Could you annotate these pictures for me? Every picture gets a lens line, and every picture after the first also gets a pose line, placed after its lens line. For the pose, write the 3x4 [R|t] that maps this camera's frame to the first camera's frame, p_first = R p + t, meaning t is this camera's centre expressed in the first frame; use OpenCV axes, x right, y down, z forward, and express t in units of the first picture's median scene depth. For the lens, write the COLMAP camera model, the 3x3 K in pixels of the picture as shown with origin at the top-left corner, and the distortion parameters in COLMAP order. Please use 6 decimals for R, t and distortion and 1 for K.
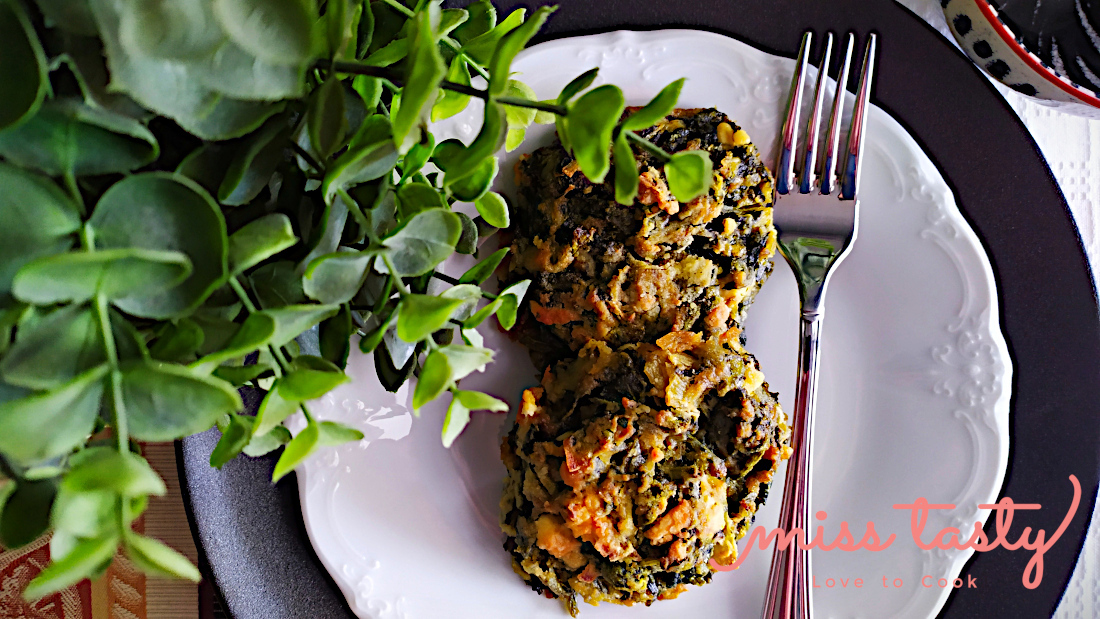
lens RADIAL K [[821.9, 0, 555.6], [0, 821.9, 322.0], [0, 0, 1]] dist [0.021512, 0.003702]
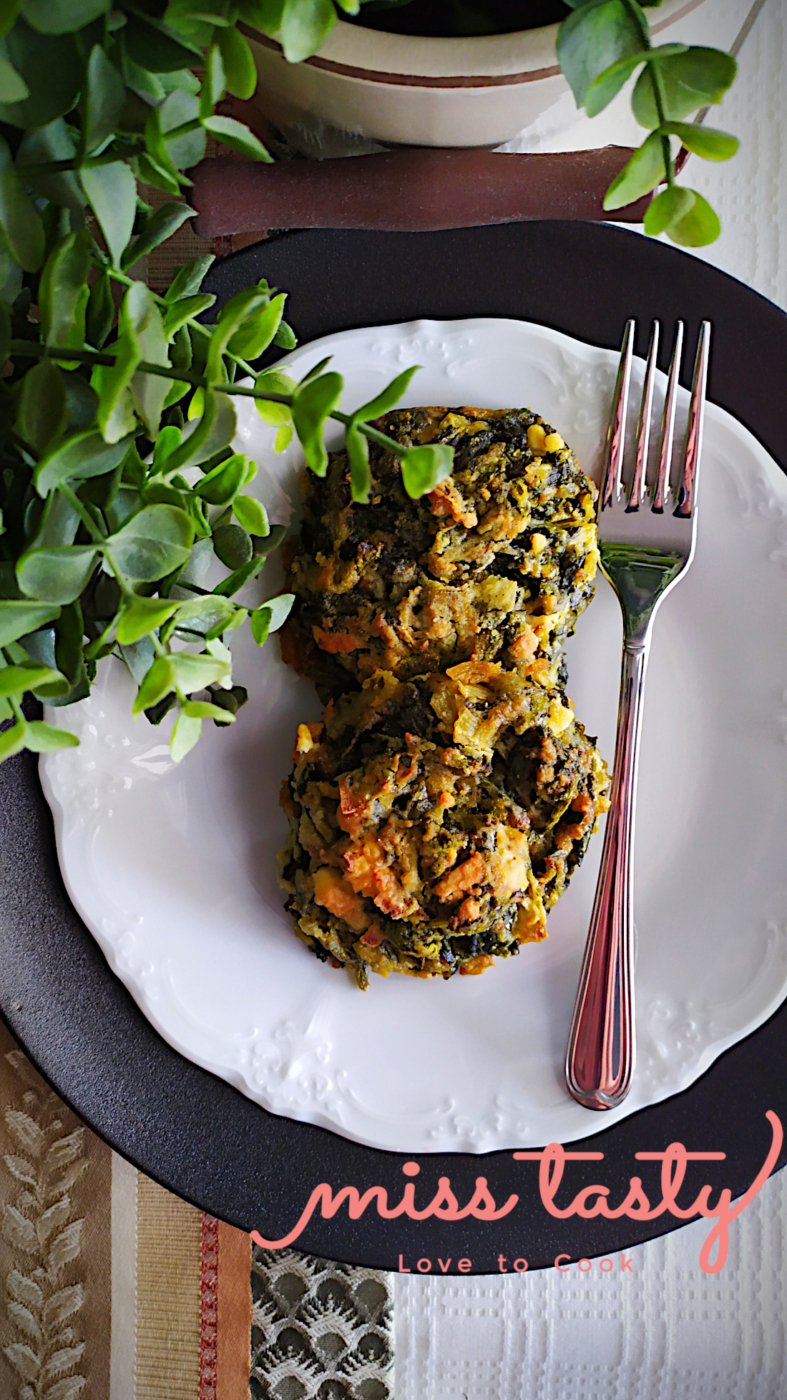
lens RADIAL K [[1046.1, 0, 393.5], [0, 1046.1, 700.0], [0, 0, 1]] dist [0.021512, 0.003702]
pose [[0.997473, 0.018763, -0.068526, 0.138366], [-0.018860, 0.999822, -0.000765, 0.054794], [0.068499, 0.002055, 0.997649, -0.122199]]
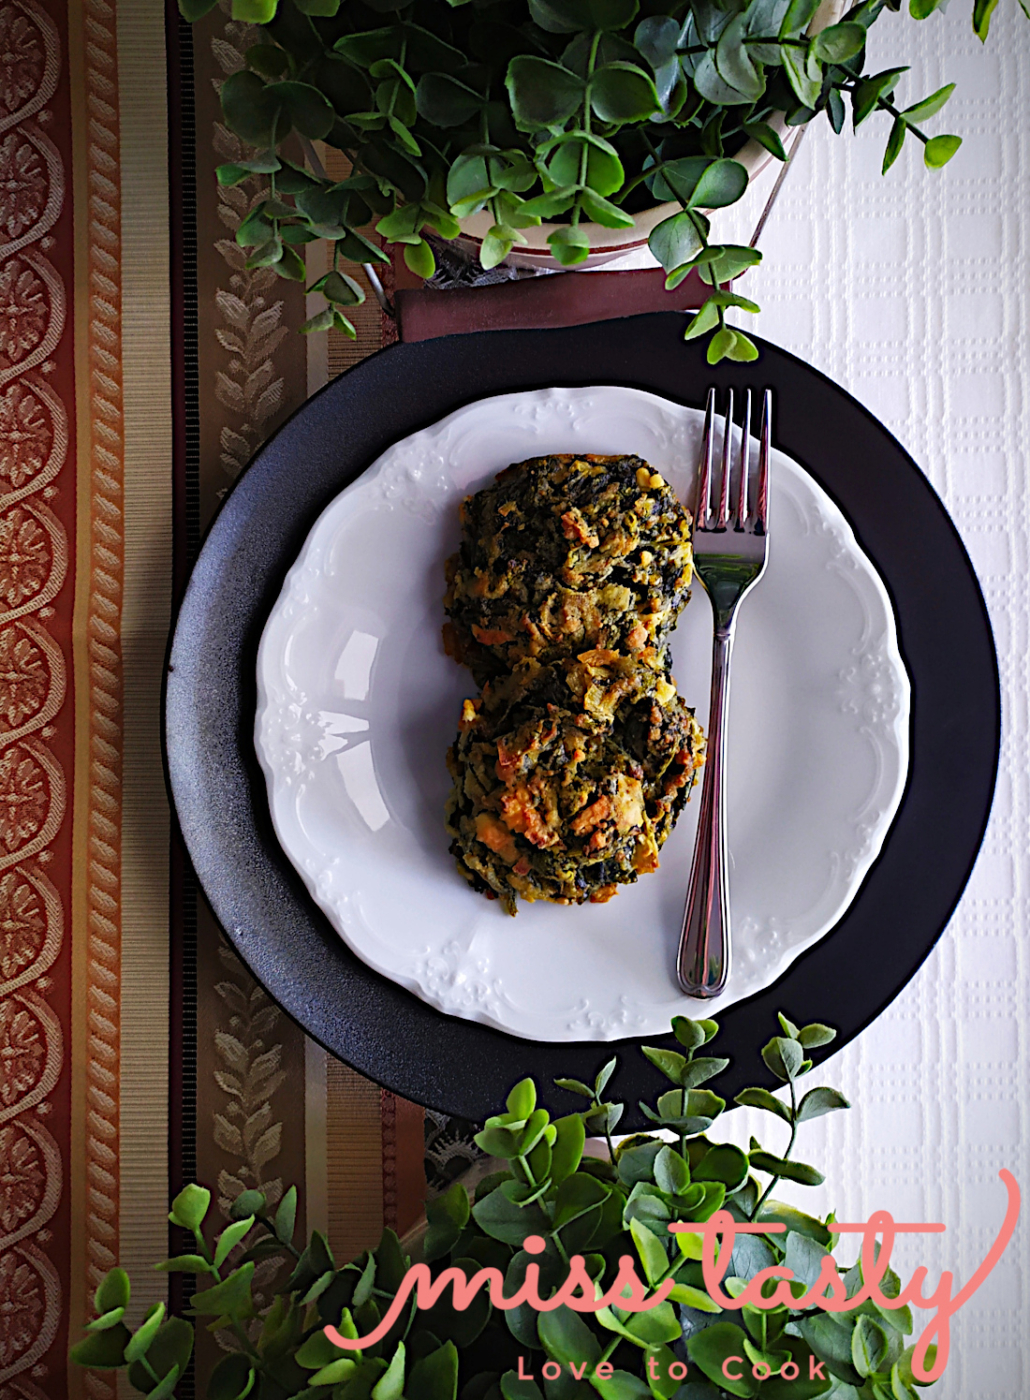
lens RADIAL K [[1335.5, 0, 510.6], [0, 1335.5, 691.7], [0, 0, 1]] dist [0.005674, 0.001754]
pose [[0.998635, 0.002499, -0.052164, 0.122085], [-0.004365, 0.999353, -0.035702, 0.136325], [0.052041, 0.035881, 0.998000, -0.857228]]
